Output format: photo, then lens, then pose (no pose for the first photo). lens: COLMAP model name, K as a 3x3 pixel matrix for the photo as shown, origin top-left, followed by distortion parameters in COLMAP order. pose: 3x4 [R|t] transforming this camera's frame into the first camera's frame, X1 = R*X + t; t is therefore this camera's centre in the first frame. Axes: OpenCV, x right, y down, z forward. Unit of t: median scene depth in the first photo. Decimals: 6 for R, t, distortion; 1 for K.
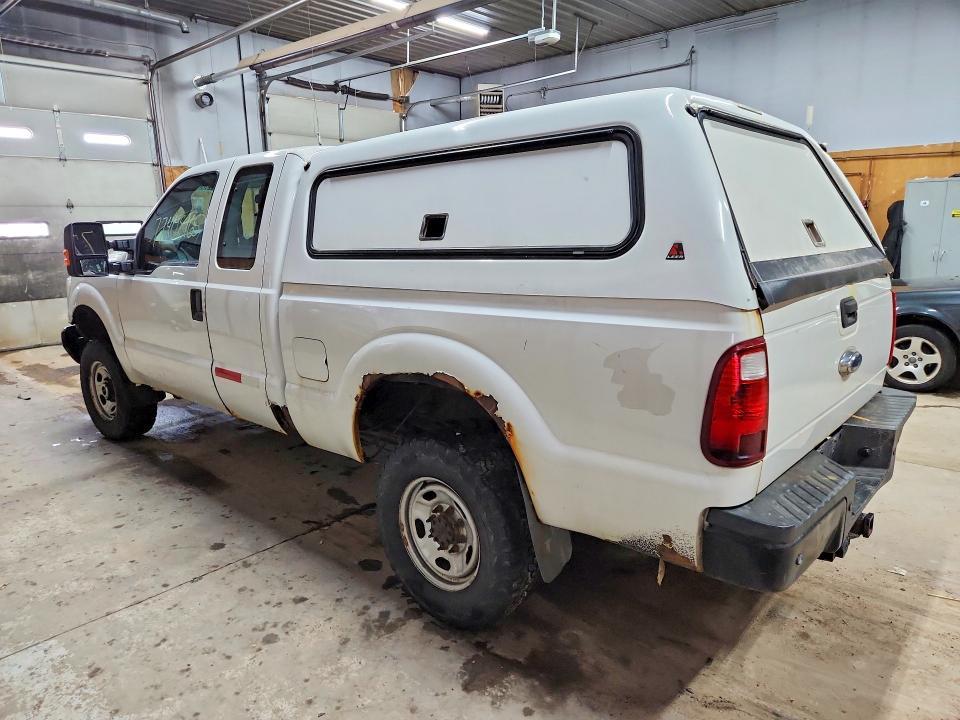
lens RADIAL K [[671.5, 0, 481.8], [0, 671.5, 380.0], [0, 0, 1]] dist [0.004322, 0.001178]
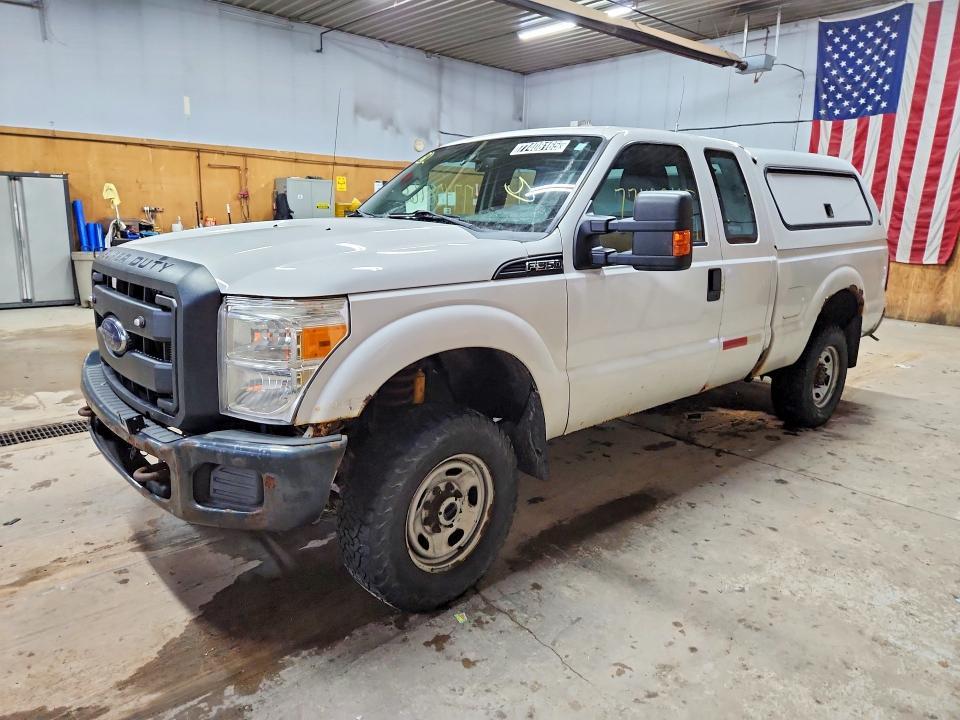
lens RADIAL K [[654.0, 0, 480.0], [0, 654.0, 360.0], [0, 0, 1]] dist [0.006846, 0.001169]
pose [[0.104503, -0.202541, 0.973682, -0.621551], [0.209994, 0.961463, 0.177461, -0.108944], [-0.972102, 0.185922, 0.143008, 0.538480]]
